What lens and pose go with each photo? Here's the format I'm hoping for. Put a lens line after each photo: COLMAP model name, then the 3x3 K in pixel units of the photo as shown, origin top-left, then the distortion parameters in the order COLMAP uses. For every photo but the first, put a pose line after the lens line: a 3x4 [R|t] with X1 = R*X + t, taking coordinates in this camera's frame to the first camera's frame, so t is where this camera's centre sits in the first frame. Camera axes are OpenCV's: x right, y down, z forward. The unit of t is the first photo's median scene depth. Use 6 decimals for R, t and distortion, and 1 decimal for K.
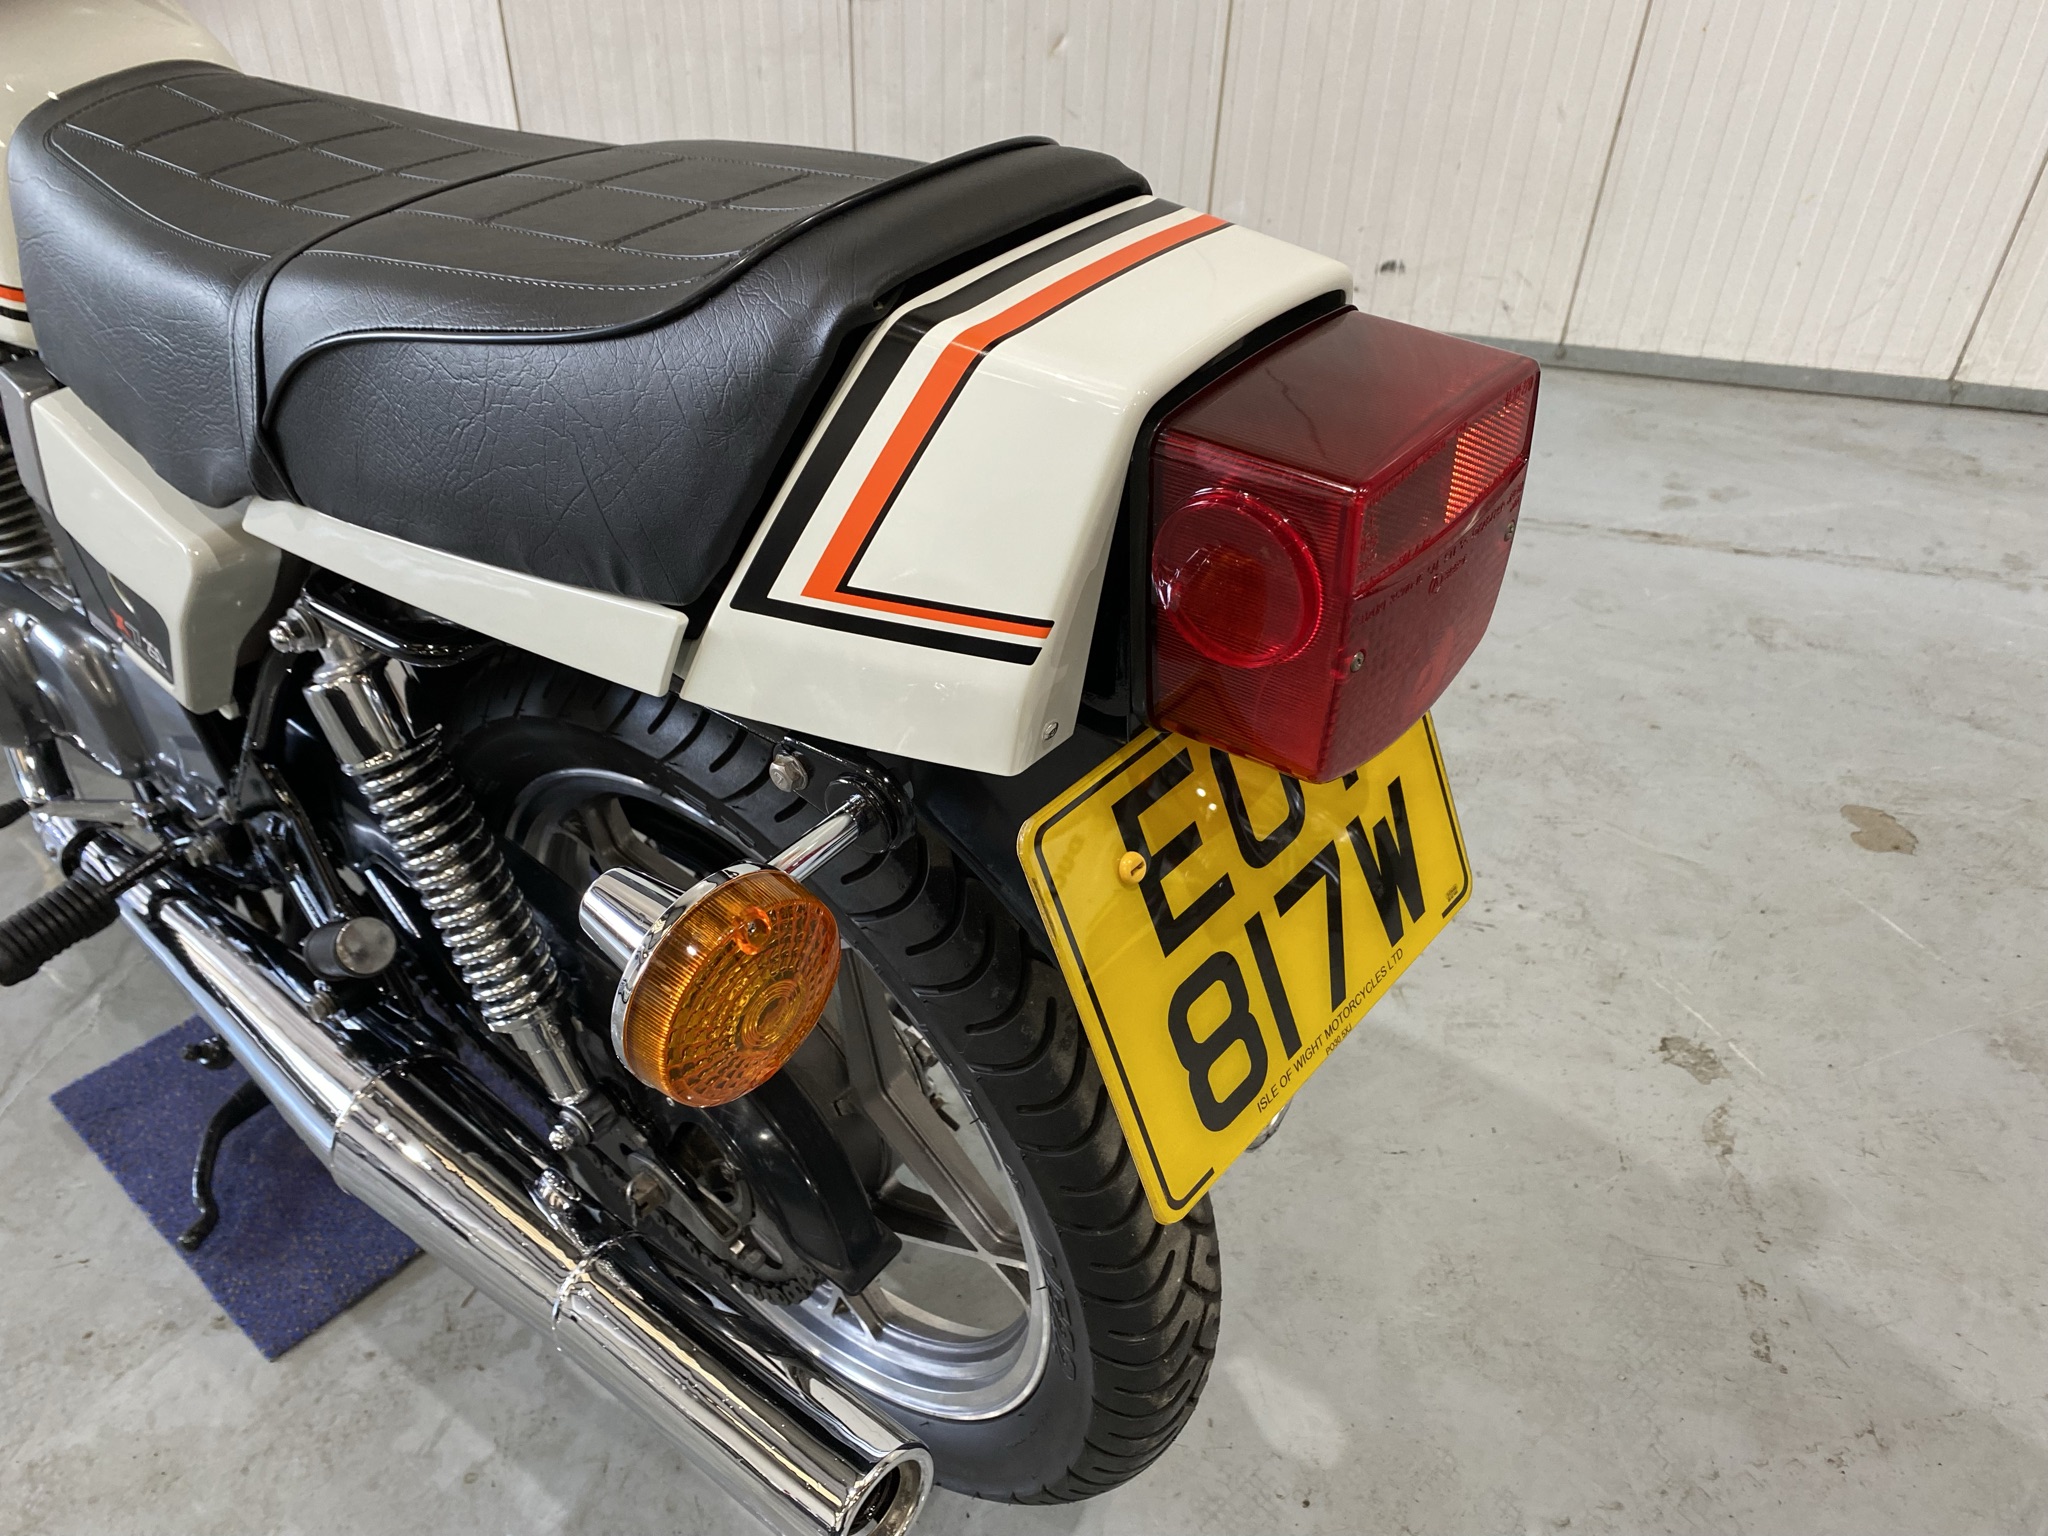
lens RADIAL K [[1612.2, 0, 983.9], [0, 1612.2, 742.8], [0, 0, 1]] dist [0.014363, -0.013382]
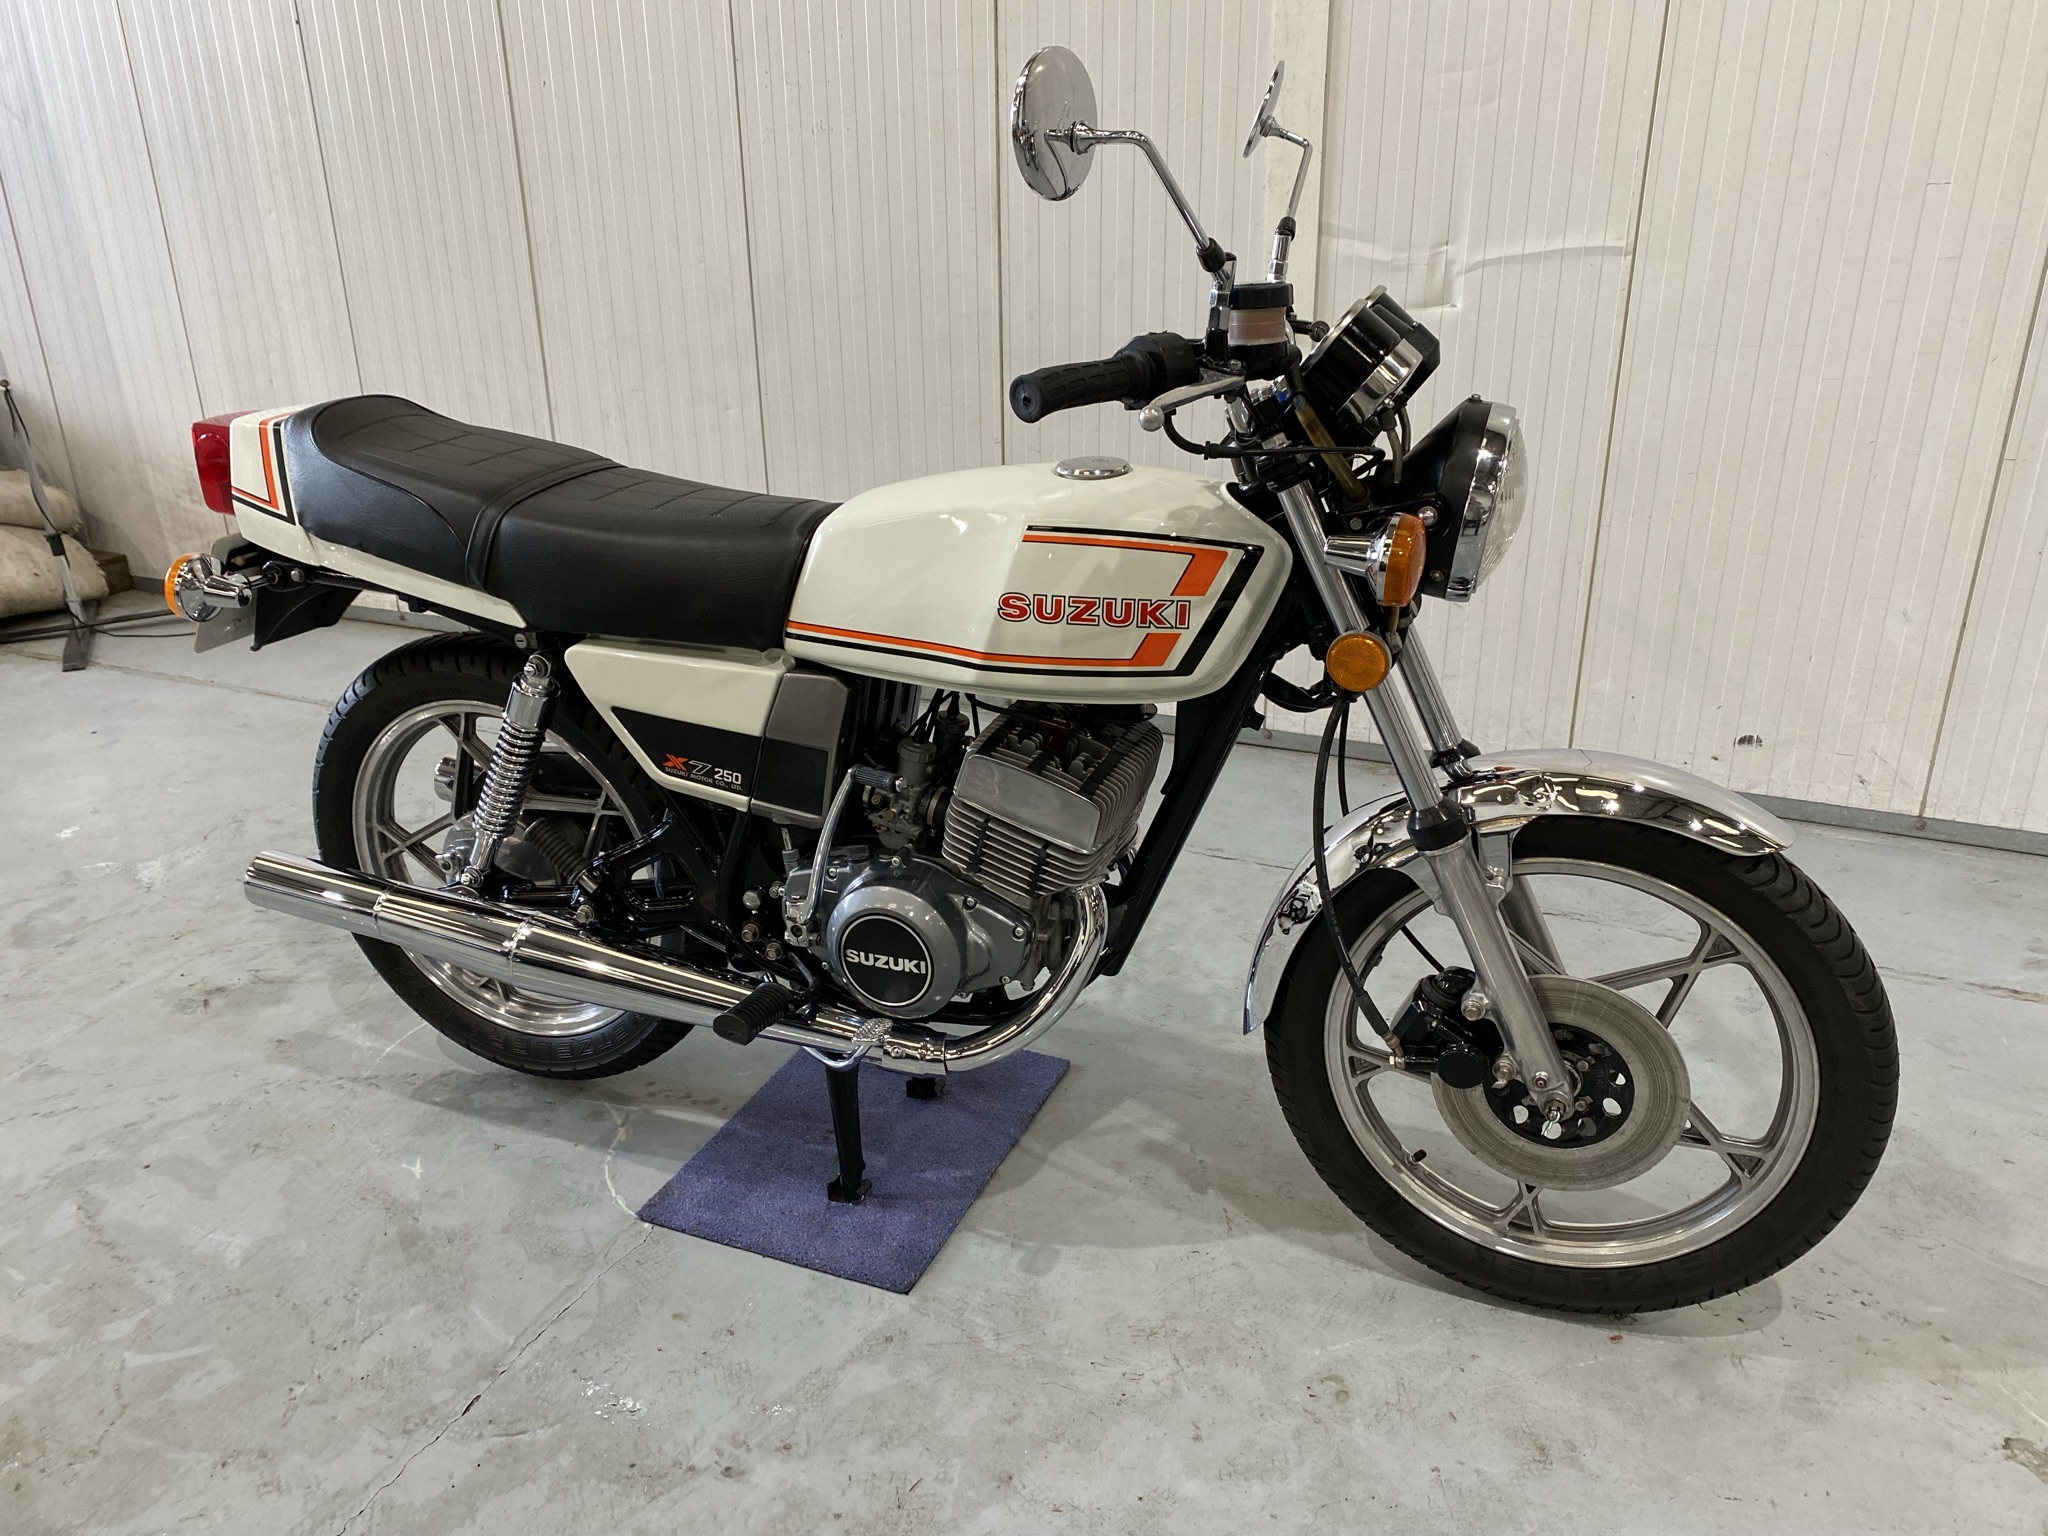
lens RADIAL K [[1612.2, 0, 983.9], [0, 1612.2, 742.8], [0, 0, 1]] dist [0.014363, -0.013382]
pose [[0.971943, 0.049149, -0.230025, -0.008177], [-0.110946, 0.958100, -0.264075, 0.089956], [0.207408, 0.282187, 0.936671, -0.232260]]
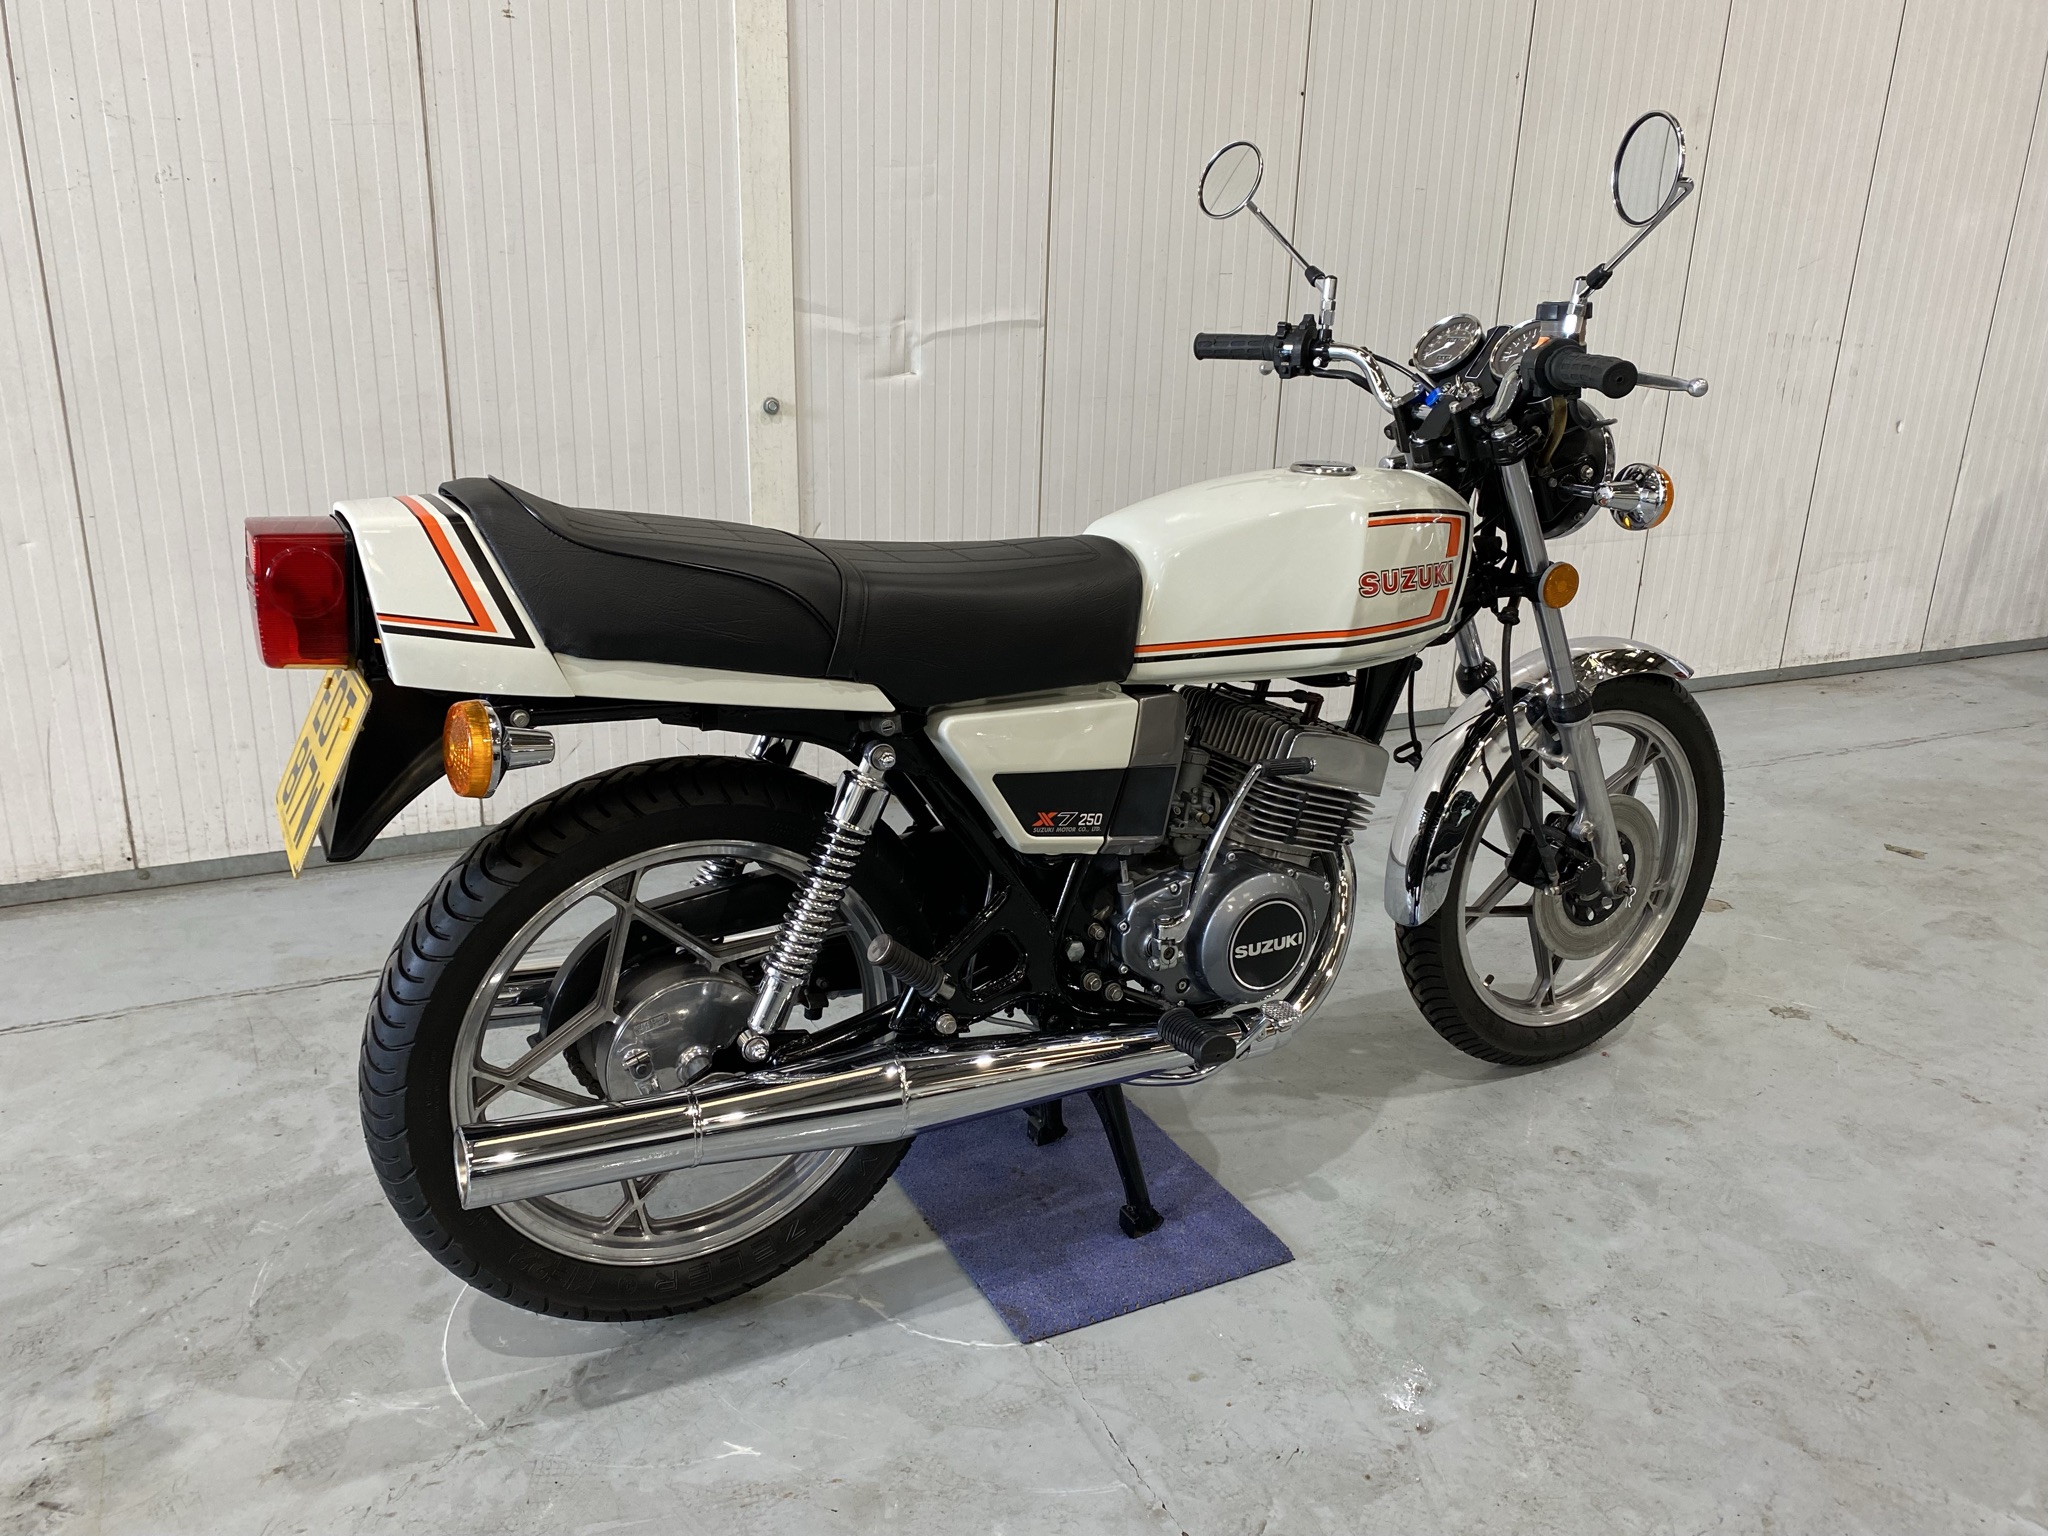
lens RADIAL K [[1599.6, 0, 1024.0], [0, 1599.6, 768.0], [0, 0, 1]] dist [0.017120, -0.010092]
pose [[0.793635, -0.182055, 0.580517, -1.013153], [0.360051, 0.909690, -0.206946, 0.015416], [-0.490415, 0.373255, 0.787511, -0.058407]]
